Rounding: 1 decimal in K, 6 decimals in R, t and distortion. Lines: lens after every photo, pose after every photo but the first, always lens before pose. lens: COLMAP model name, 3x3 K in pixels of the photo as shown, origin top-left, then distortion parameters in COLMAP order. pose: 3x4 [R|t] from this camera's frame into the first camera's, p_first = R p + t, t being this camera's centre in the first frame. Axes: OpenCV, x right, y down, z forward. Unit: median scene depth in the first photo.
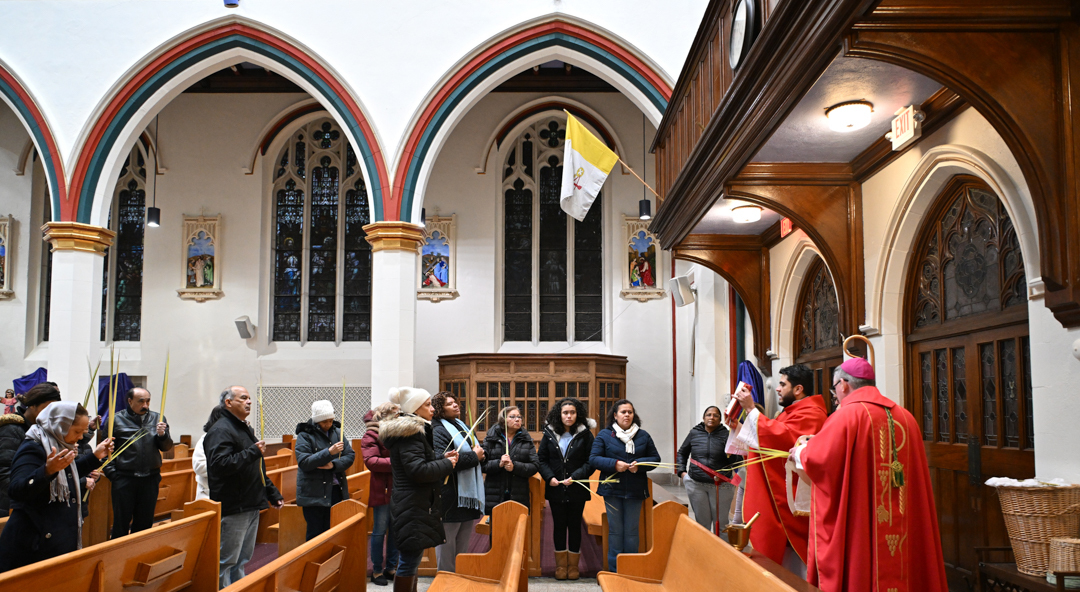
lens RADIAL K [[1058.3, 0, 540.0], [0, 1058.3, 296.0], [0, 0, 1]] dist [-0.011553, -0.004161]
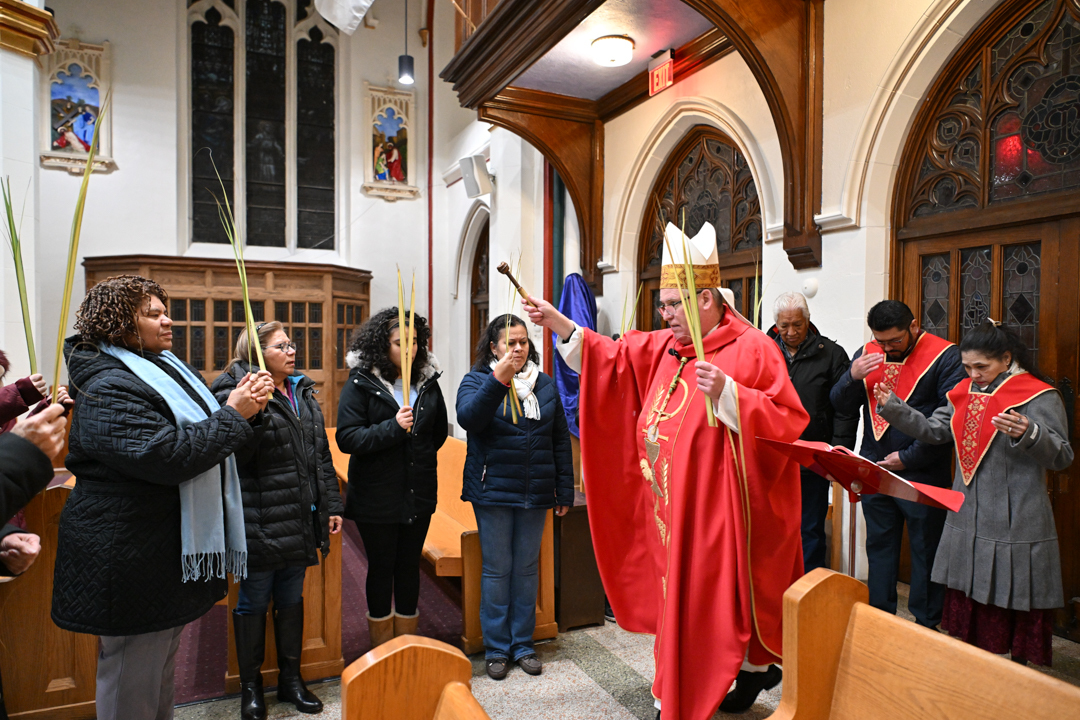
lens RADIAL K [[763.5, 0, 540.0], [0, 763.5, 360.0], [0, 0, 1]] dist [-0.003061, 0.003158]
pose [[0.900673, -0.004201, 0.434477, -0.046391], [-0.049986, 0.992312, 0.113216, 0.051679], [-0.431612, -0.123688, 0.893539, 0.443297]]
